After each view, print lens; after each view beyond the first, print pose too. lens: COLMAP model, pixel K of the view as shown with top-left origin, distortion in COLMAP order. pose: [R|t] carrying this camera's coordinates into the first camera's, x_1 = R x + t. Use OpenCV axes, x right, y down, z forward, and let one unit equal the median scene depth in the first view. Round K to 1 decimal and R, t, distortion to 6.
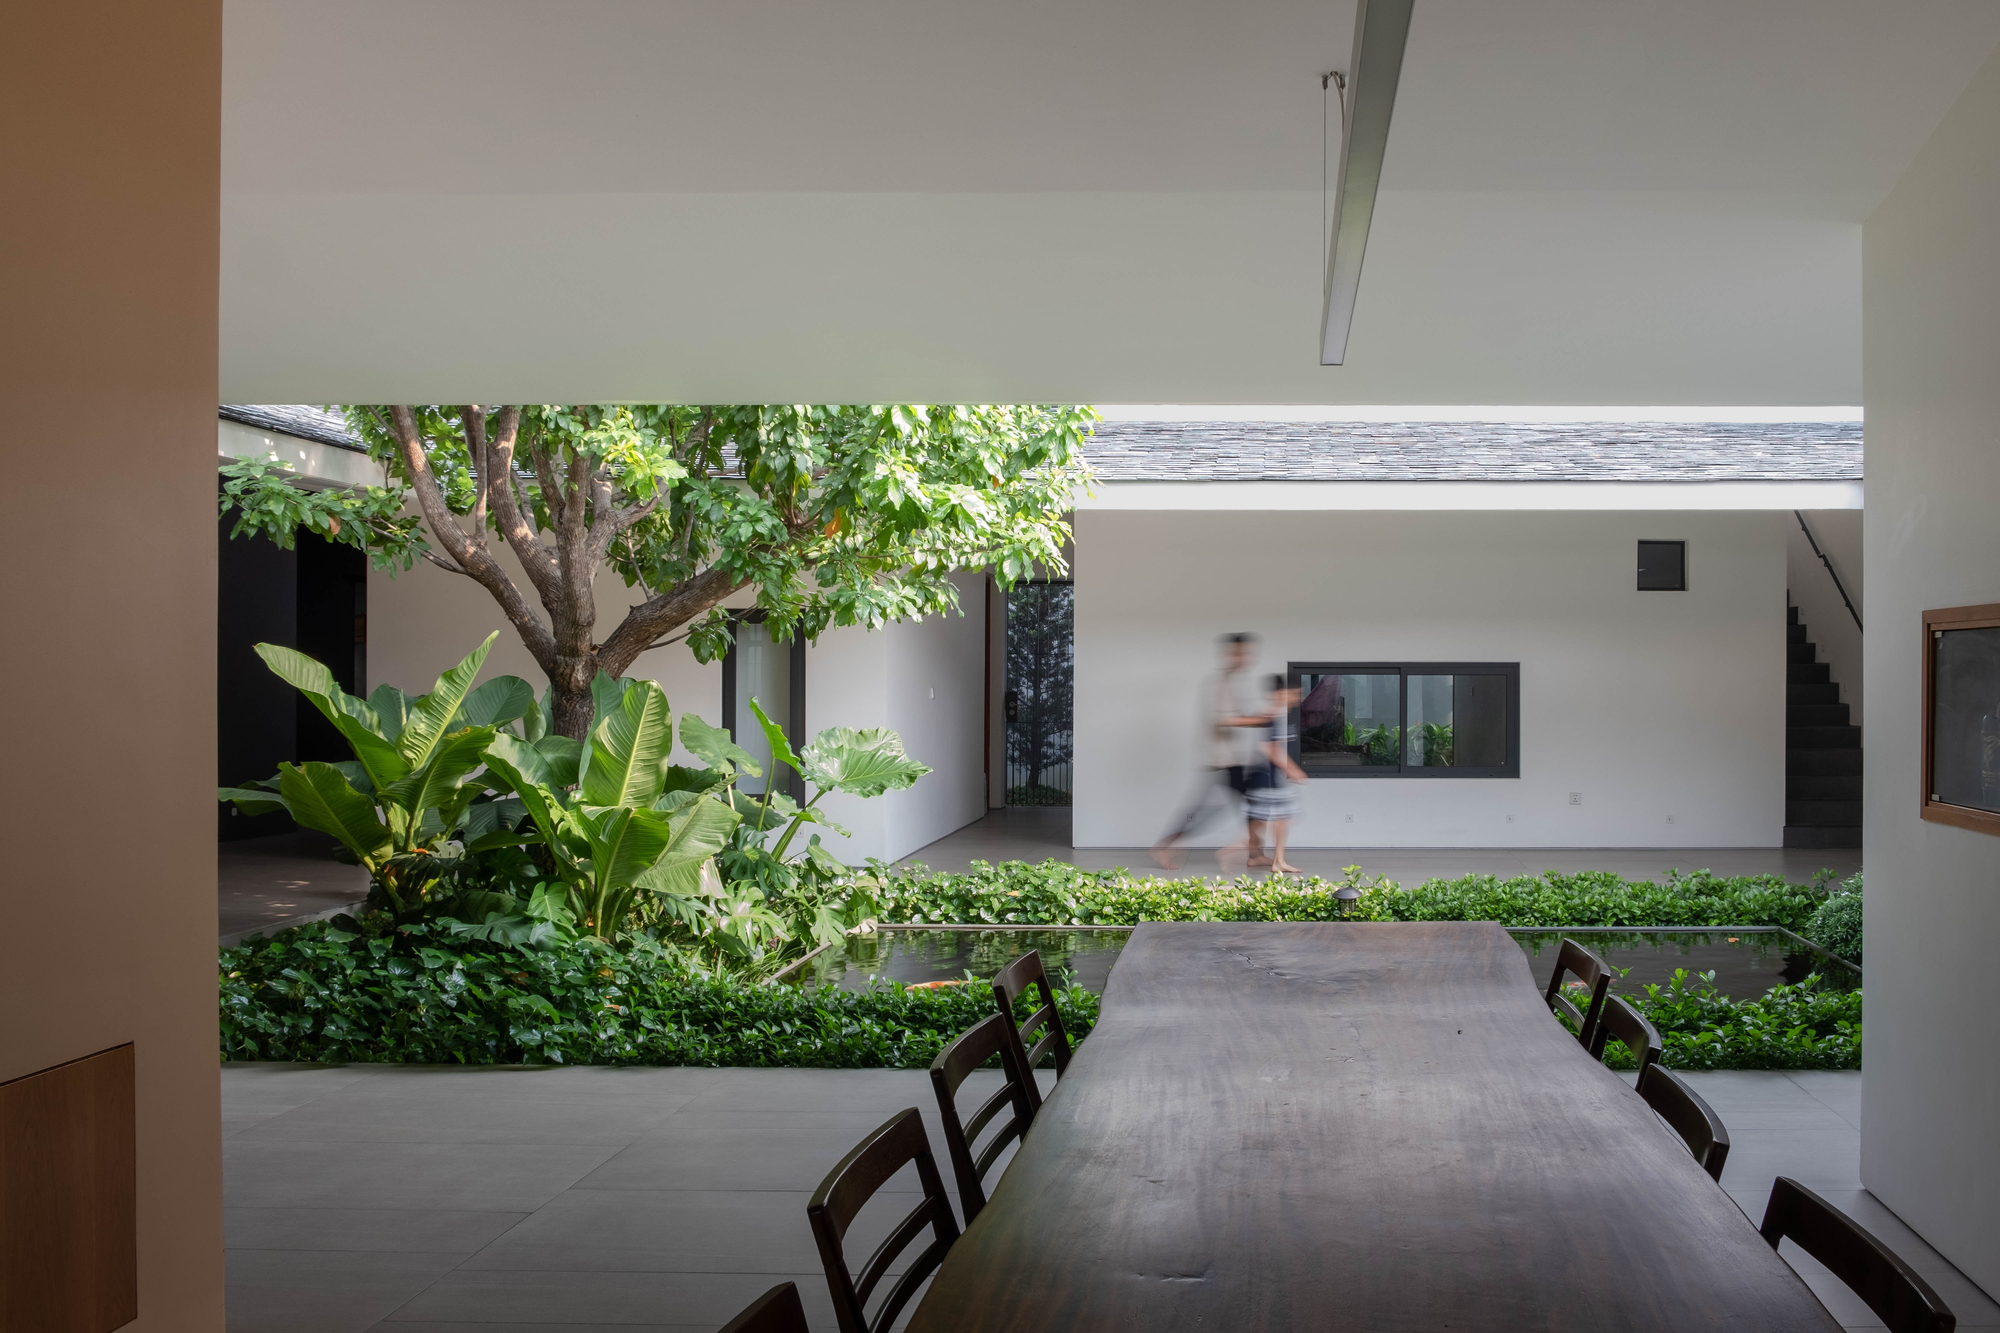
lens RADIAL K [[1658.7, 0, 1279.1], [0, 1658.7, 821.8], [0, 0, 1]] dist [-0.031907, 0.003889]
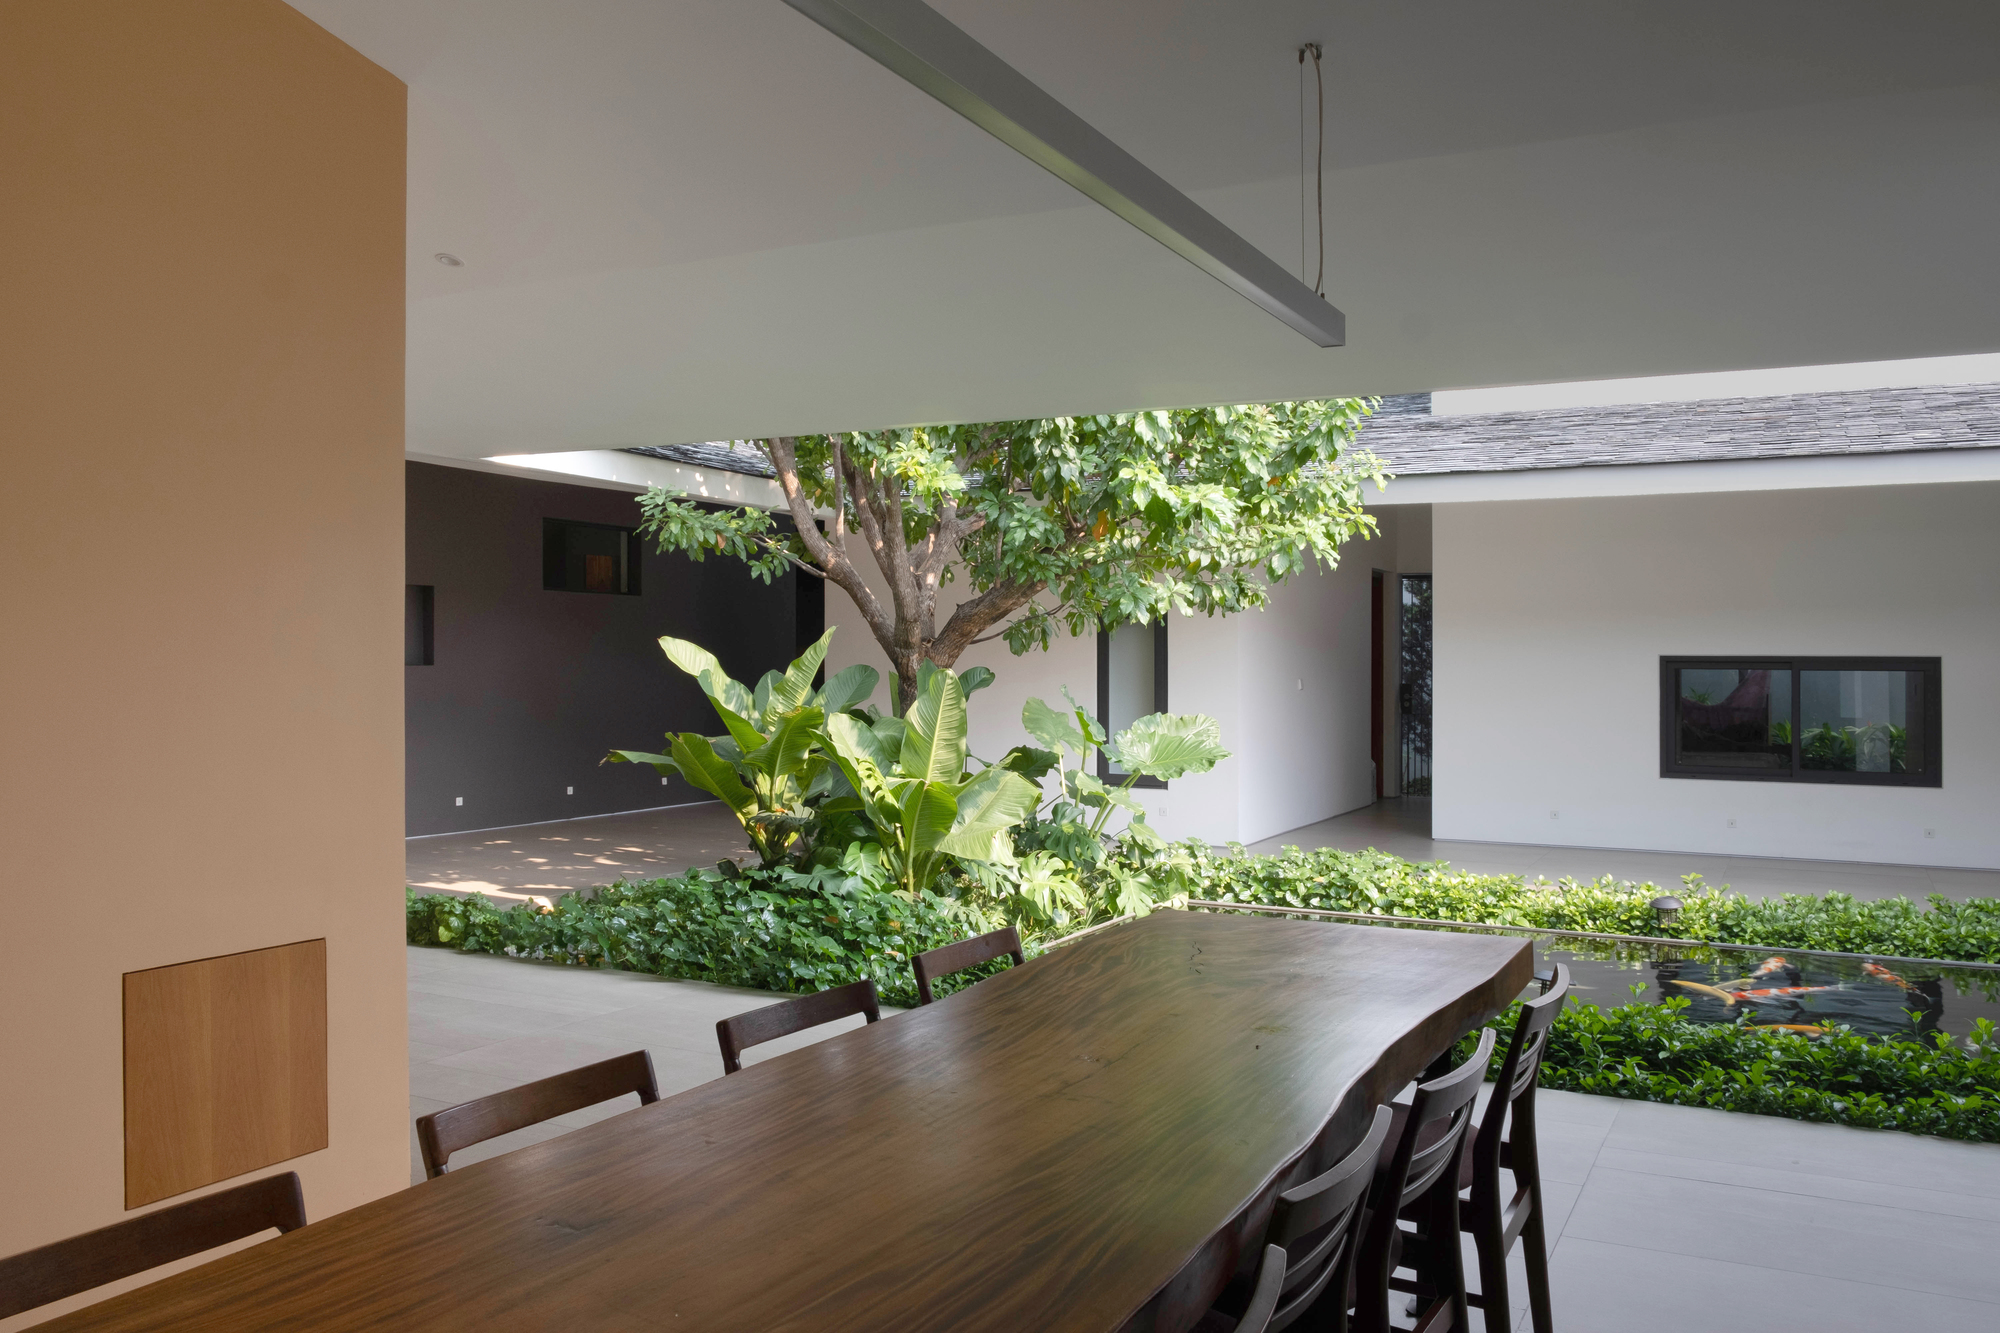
lens RADIAL K [[1579.9, 0, 999.3], [0, 1579.9, 808.5], [0, 0, 1]] dist [-0.033803, 0.006439]
pose [[0.886030, 0.046275, -0.461312, 0.144759], [-0.045716, 0.998878, 0.012393, -0.004871], [0.461368, 0.010108, 0.887151, 0.048901]]
